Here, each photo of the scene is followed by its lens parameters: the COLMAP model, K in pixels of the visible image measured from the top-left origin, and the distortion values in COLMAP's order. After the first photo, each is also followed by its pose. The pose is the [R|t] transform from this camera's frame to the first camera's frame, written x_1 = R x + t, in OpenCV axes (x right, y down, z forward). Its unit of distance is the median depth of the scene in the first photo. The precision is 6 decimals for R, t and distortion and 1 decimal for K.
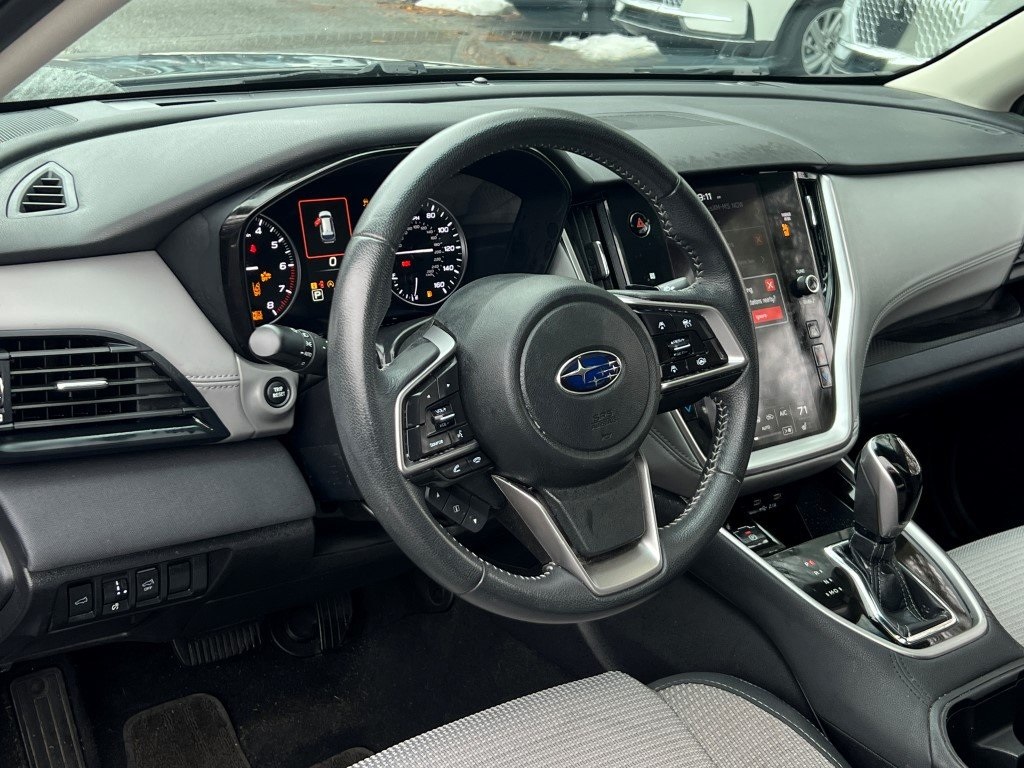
lens RADIAL K [[1374.1, 0, 512.8], [0, 1374.1, 383.4], [0, 0, 1]] dist [0.089380, 0.000000]
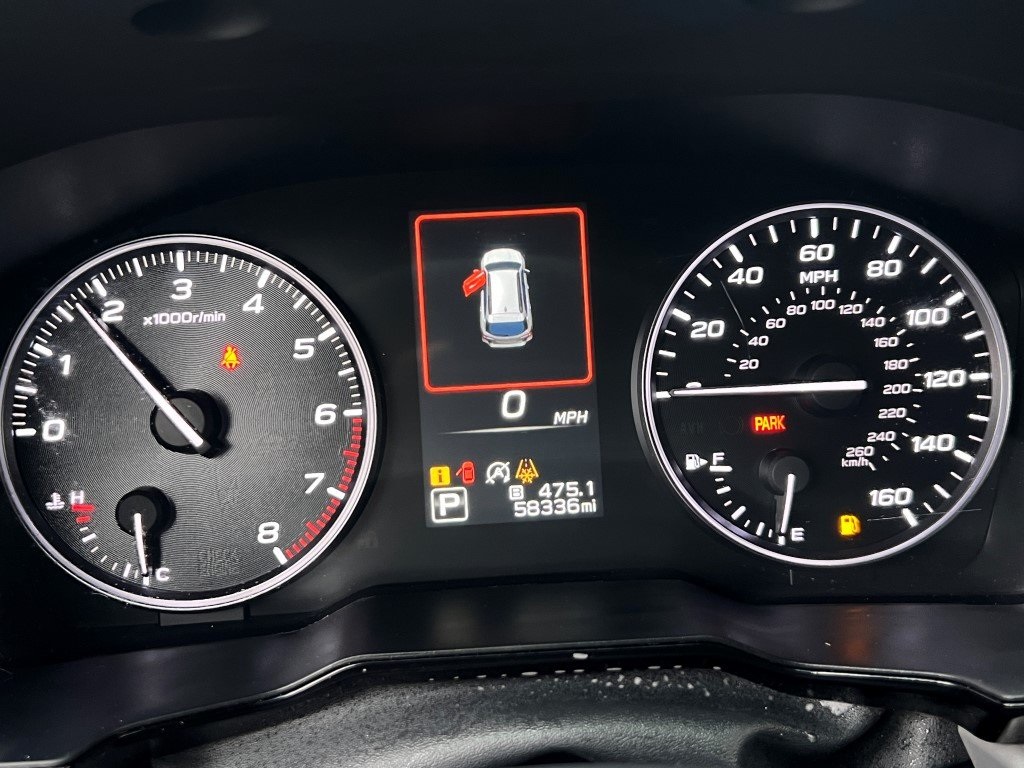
lens RADIAL K [[1155.3, 0, 512.8], [0, 1155.3, 386.9], [0, 0, 1]] dist [0.052817, 0.000000]
pose [[0.812645, 0.085432, -0.576463, 0.024895], [-0.090272, 0.995710, 0.020307, -0.095258], [0.575725, 0.035536, 0.816871, 0.755410]]
